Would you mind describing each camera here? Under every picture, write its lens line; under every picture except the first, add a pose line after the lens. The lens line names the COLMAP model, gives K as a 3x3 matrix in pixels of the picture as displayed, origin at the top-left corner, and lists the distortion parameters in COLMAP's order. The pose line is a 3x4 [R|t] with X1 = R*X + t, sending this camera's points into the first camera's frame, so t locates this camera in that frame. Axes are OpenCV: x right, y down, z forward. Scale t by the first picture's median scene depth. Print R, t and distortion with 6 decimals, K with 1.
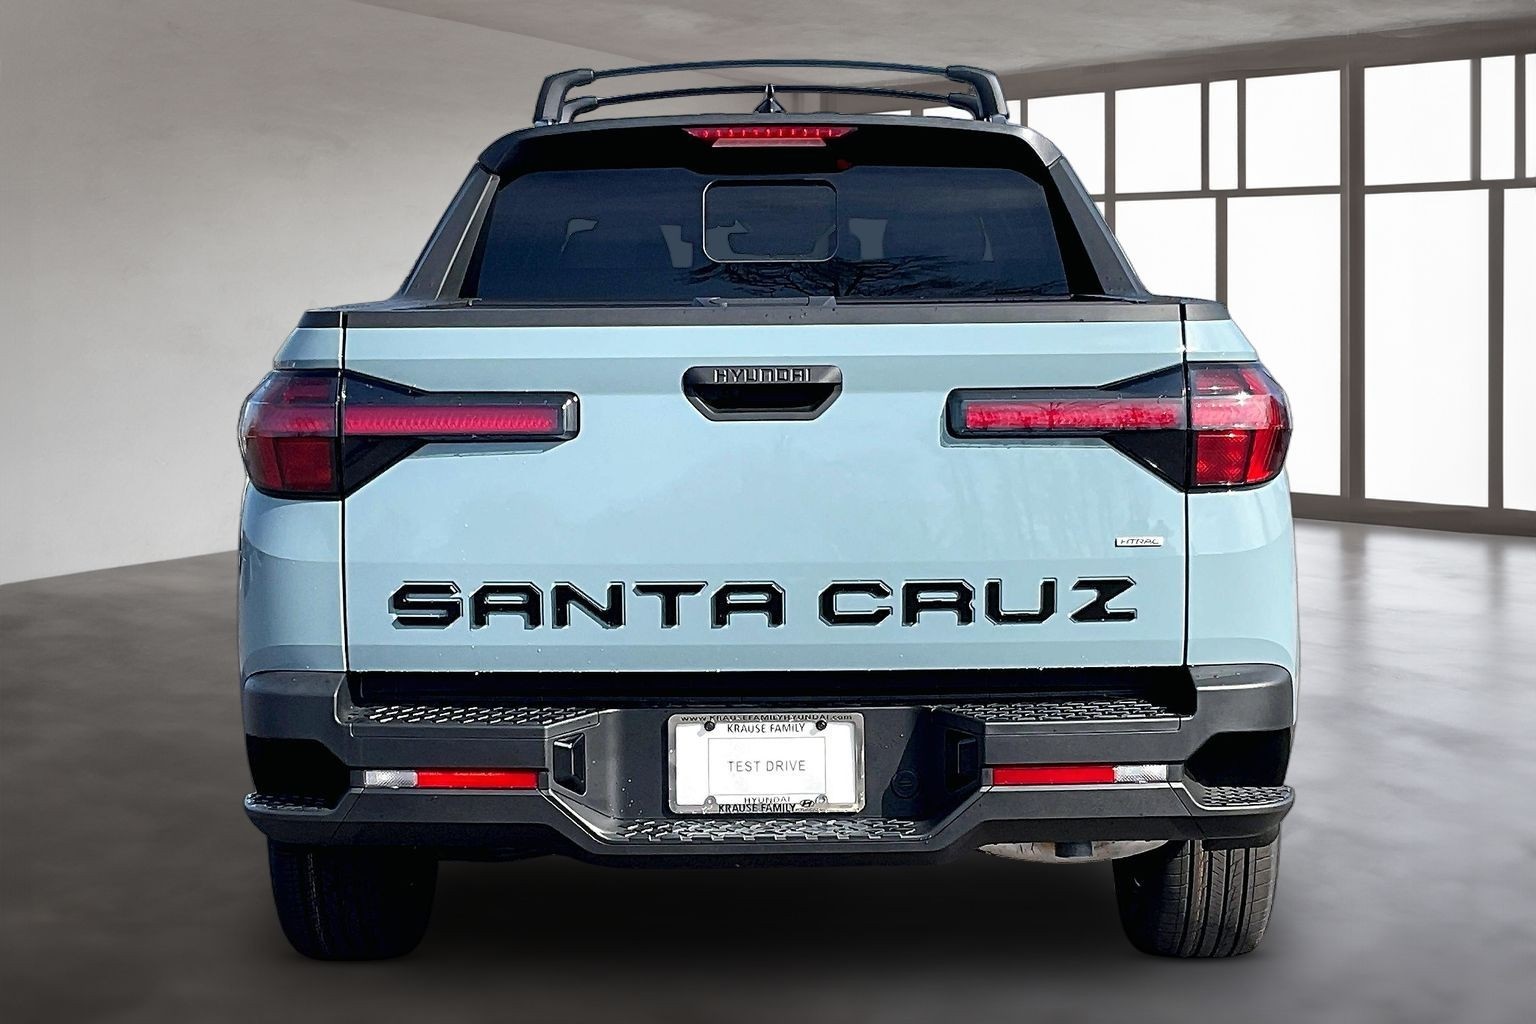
lens RADIAL K [[2022.2, 0, 768.2], [0, 2022.2, 509.7], [0, 0, 1]] dist [-0.035799, 0.000000]
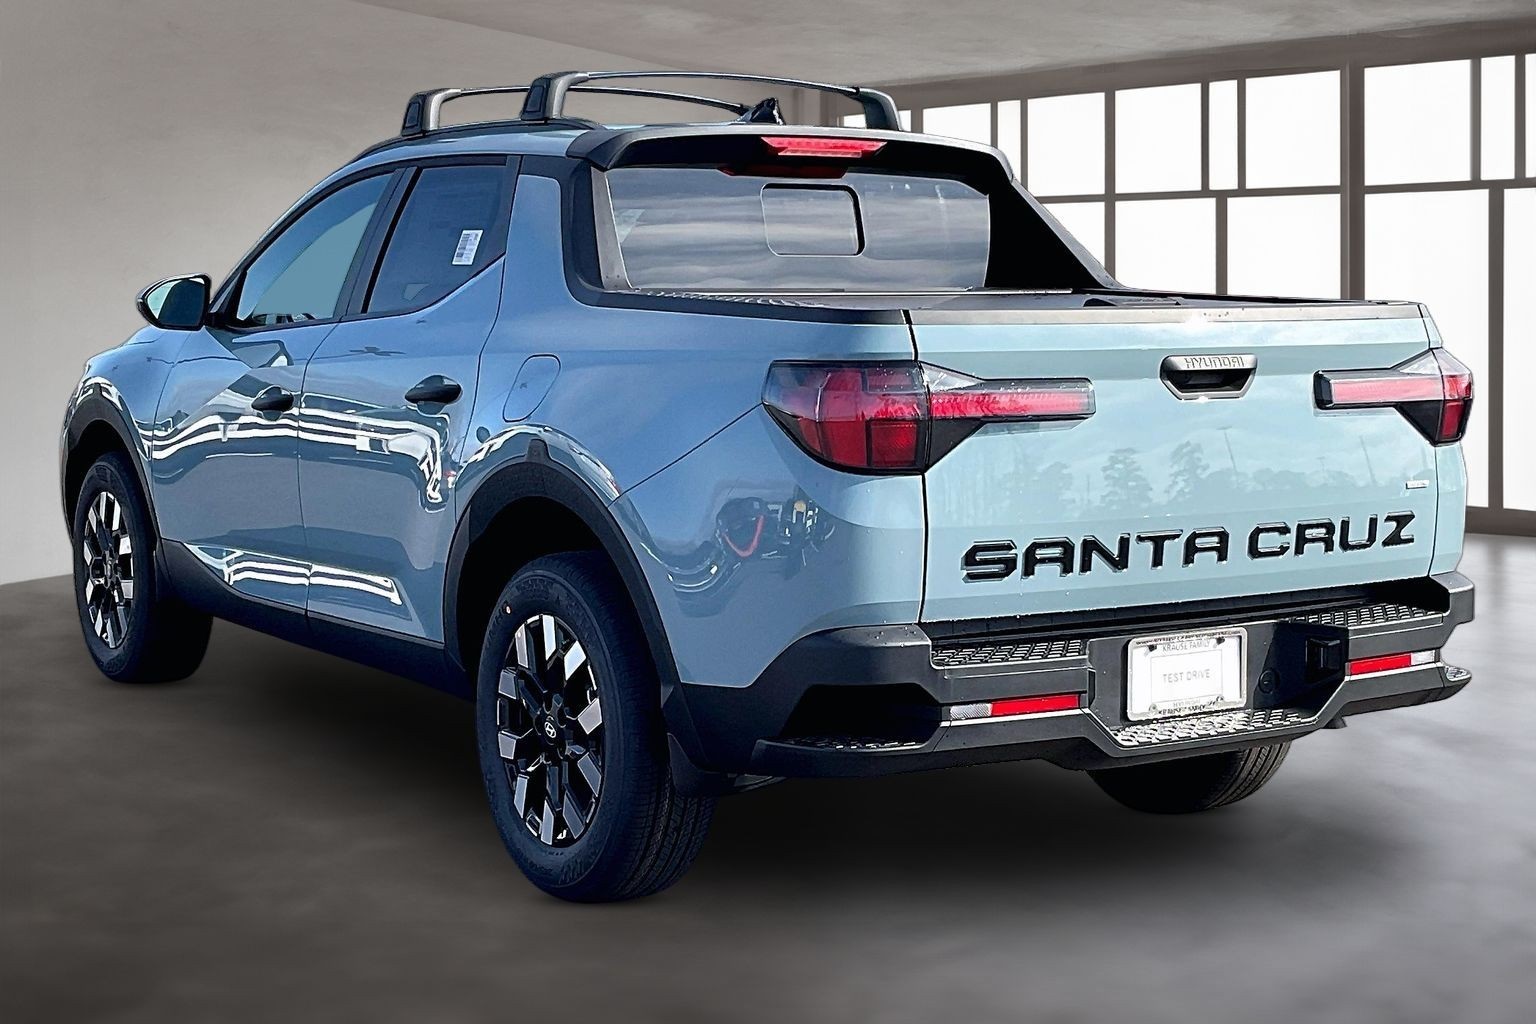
lens RADIAL K [[1954.5, 0, 768.1], [0, 1954.5, 514.5], [0, 0, 1]] dist [-0.034761, 0.000000]
pose [[0.894954, -0.045192, 0.443863, -0.784041], [0.035032, 0.998903, 0.031068, -0.019713], [-0.444780, -0.012255, 0.895556, 0.039715]]
